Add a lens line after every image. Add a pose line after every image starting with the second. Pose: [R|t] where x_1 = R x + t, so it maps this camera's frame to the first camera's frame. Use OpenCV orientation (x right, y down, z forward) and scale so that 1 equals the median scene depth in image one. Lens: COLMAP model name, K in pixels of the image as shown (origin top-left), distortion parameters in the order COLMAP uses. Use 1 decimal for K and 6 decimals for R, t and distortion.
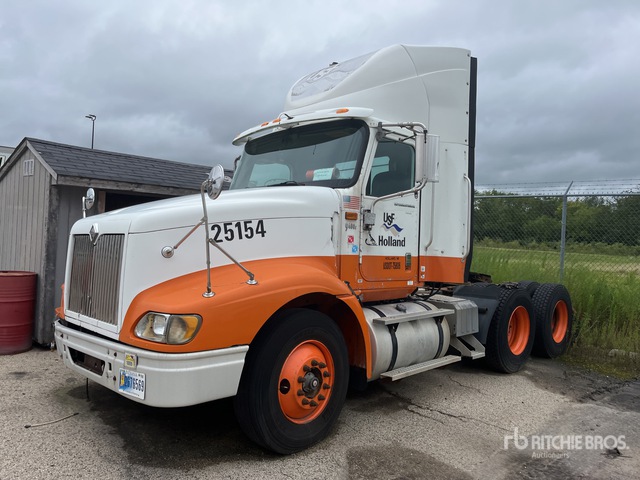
lens RADIAL K [[472.6, 0, 315.6], [0, 472.6, 240.0], [0, 0, 1]] dist [0.045659, -0.006567]
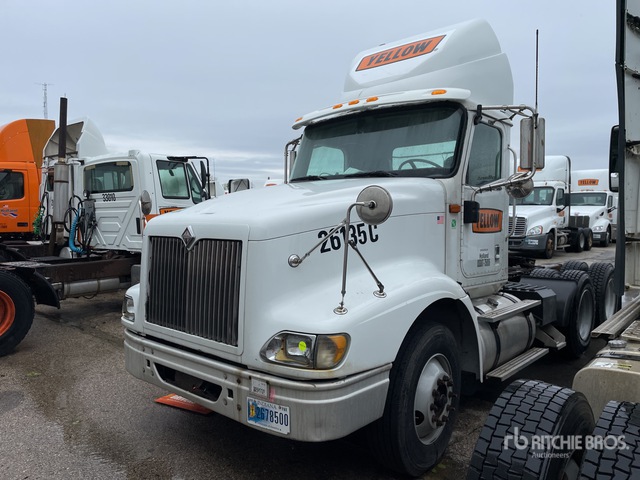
lens RADIAL K [[472.6, 0, 334.2], [0, 472.6, 238.1], [0, 0, 1]] dist [0.045659, -0.006567]
pose [[0.996399, -0.026389, 0.080582, -0.227016], [0.022143, 0.998341, 0.053144, -0.046807], [-0.081851, -0.051169, 0.995330, 0.094194]]
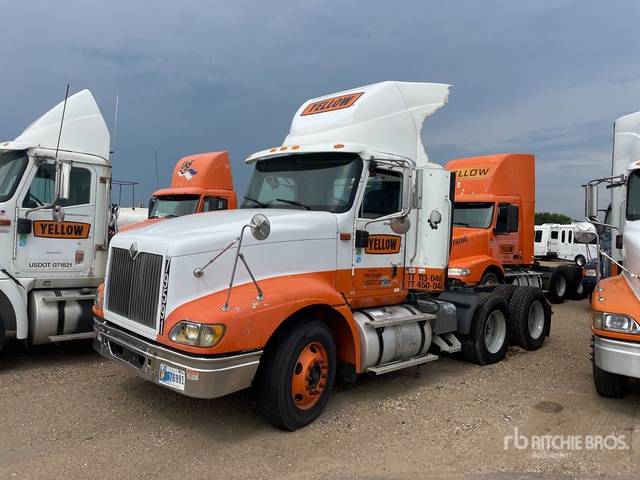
lens RADIAL K [[472.6, 0, 314.9], [0, 472.6, 238.0], [0, 0, 1]] dist [0.045659, -0.006567]
pose [[0.999869, 0.015460, -0.004788, 0.003054], [-0.015290, 0.999316, 0.033674, -0.083125], [0.005306, -0.033597, 0.999421, -0.183174]]
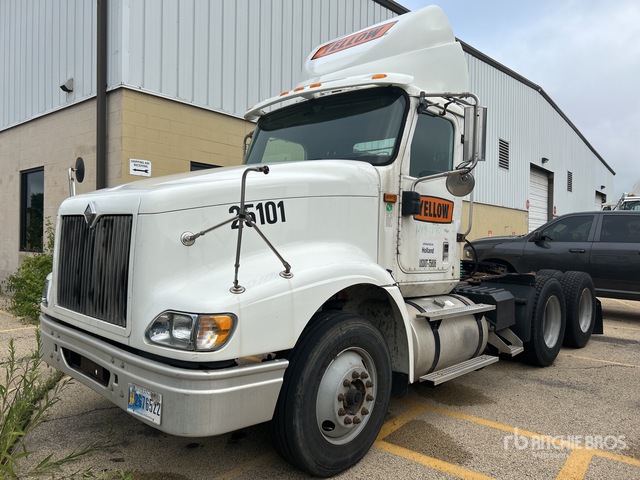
lens RADIAL K [[472.6, 0, 324.1], [0, 472.6, 237.2], [0, 0, 1]] dist [0.045659, -0.006567]
pose [[0.998889, 0.005434, 0.046808, -0.084881], [-0.006428, 0.999756, 0.021114, 0.002967], [-0.046682, -0.021391, 0.998681, 0.129493]]
